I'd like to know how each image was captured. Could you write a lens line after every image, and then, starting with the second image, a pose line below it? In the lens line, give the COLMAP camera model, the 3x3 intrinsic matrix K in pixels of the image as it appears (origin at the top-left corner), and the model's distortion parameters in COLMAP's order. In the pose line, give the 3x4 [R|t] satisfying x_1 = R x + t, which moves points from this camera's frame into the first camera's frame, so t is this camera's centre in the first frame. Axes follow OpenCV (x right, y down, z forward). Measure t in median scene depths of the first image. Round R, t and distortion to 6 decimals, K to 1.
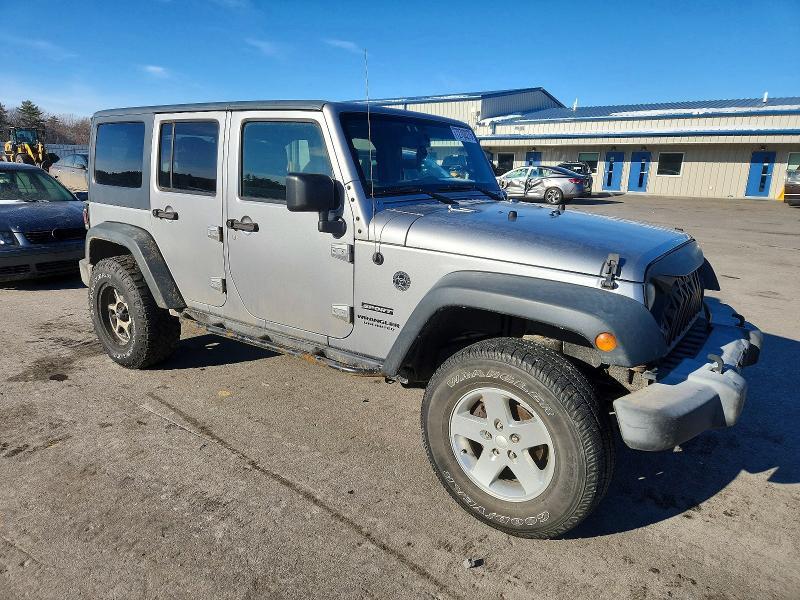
lens RADIAL K [[658.2, 0, 400.0], [0, 658.2, 300.0], [0, 0, 1]] dist [0.065316, -0.063542]
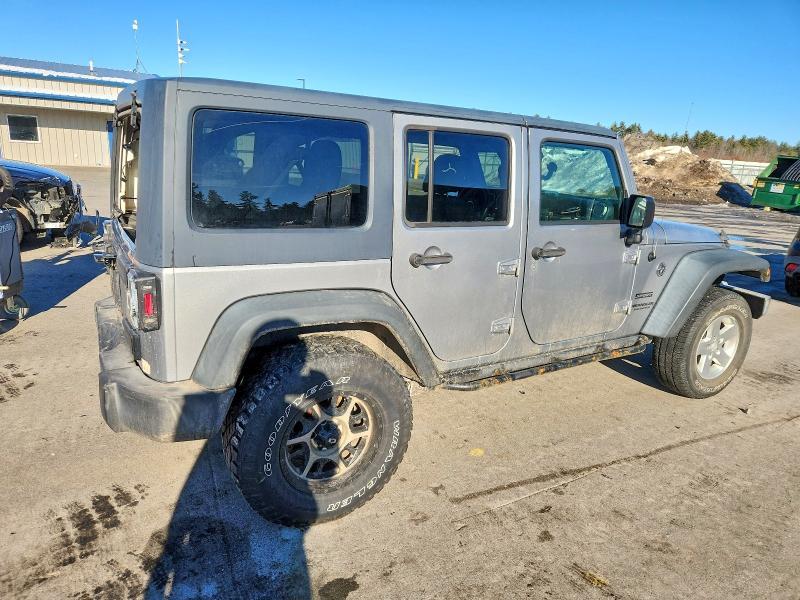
lens RADIAL K [[644.7, 0, 400.0], [0, 644.7, 300.0], [0, 0, 1]] dist [0.067292, -0.065026]
pose [[0.223761, -0.227281, 0.947773, -1.071326], [0.143322, 0.969532, 0.198661, -0.238607], [-0.964049, 0.091384, 0.249518, 0.896463]]
